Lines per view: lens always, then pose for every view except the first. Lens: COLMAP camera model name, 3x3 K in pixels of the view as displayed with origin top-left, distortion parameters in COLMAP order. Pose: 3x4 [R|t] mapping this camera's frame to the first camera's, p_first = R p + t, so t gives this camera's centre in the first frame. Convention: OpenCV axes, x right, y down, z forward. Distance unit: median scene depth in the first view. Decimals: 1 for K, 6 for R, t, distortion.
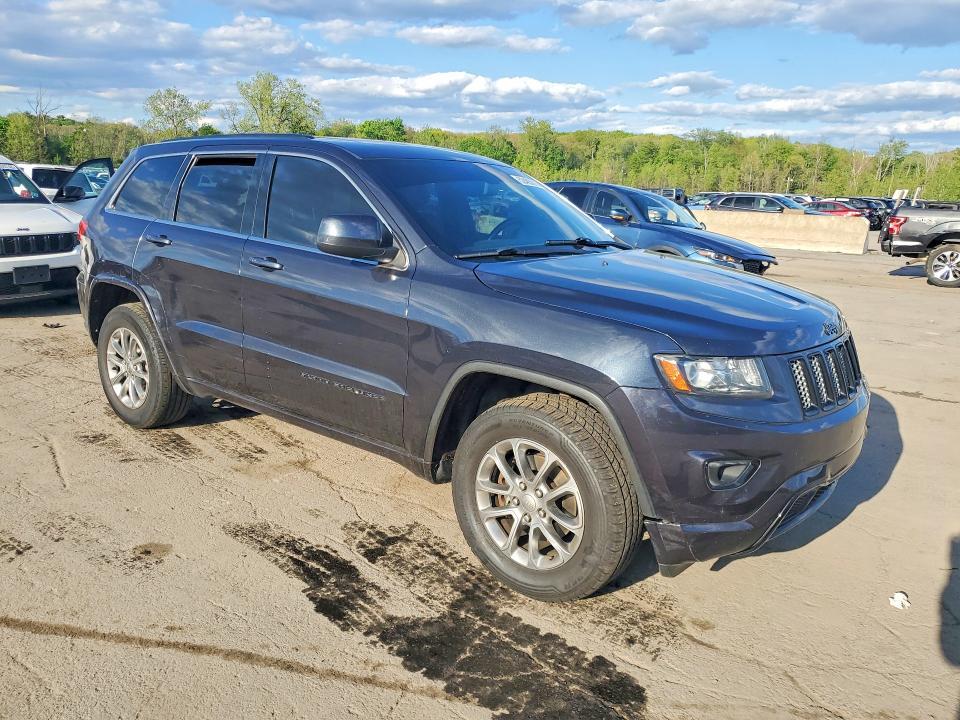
lens RADIAL K [[762.1, 0, 480.0], [0, 762.1, 360.0], [0, 0, 1]] dist [0.007176, 0.015418]
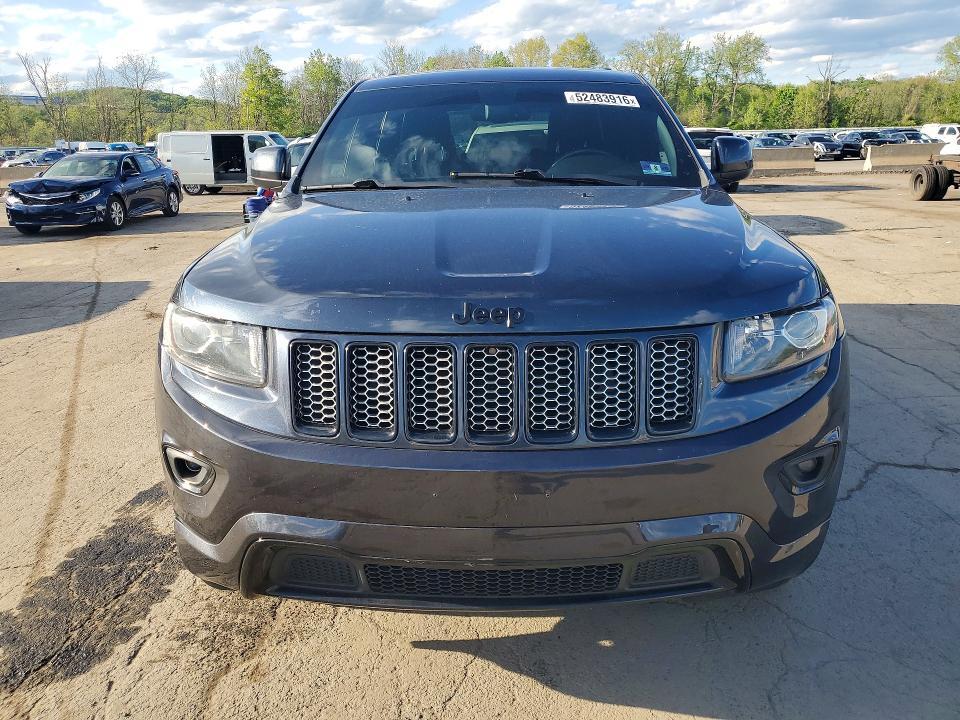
lens RADIAL K [[762.1, 0, 480.0], [0, 762.1, 360.0], [0, 0, 1]] dist [0.007176, 0.015418]
pose [[0.575090, 0.172157, -0.799771, 0.936093], [-0.135910, 0.984127, 0.114113, -0.066640], [0.806722, 0.043072, 0.589359, 0.703403]]
